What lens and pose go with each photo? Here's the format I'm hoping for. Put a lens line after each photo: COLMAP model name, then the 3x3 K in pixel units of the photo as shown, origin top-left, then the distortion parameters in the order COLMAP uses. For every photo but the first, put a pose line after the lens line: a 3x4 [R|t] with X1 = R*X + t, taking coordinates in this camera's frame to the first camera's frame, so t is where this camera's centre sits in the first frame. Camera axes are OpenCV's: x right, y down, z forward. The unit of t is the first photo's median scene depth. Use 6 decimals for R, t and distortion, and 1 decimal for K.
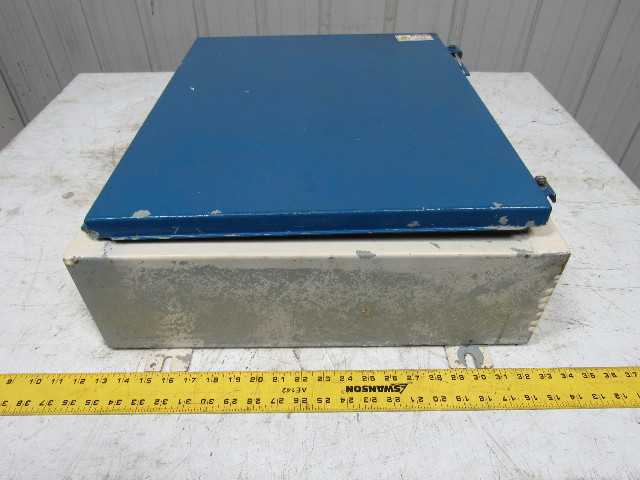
lens RADIAL K [[450.3, 0, 320.0], [0, 450.3, 240.0], [0, 0, 1]] dist [-0.032594, 0.002508]
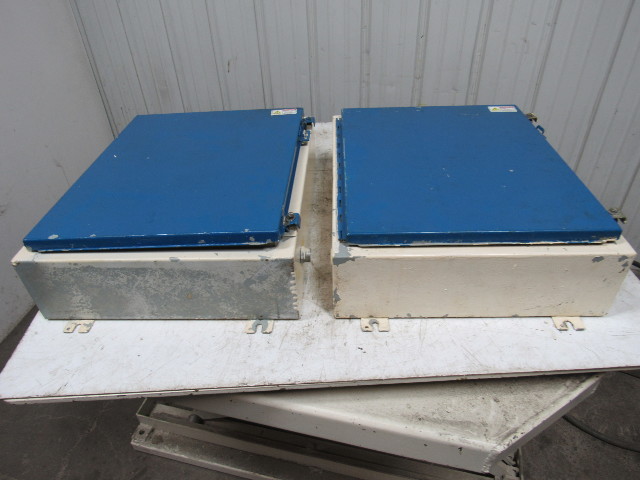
lens RADIAL K [[450.3, 0, 320.0], [0, 450.3, 240.0], [0, 0, 1]] dist [-0.032594, 0.002508]
pose [[0.997581, -0.005930, -0.069261, 0.740991], [0.001684, 0.998124, -0.061203, 0.061492], [0.069494, 0.060938, 0.995719, -0.655180]]
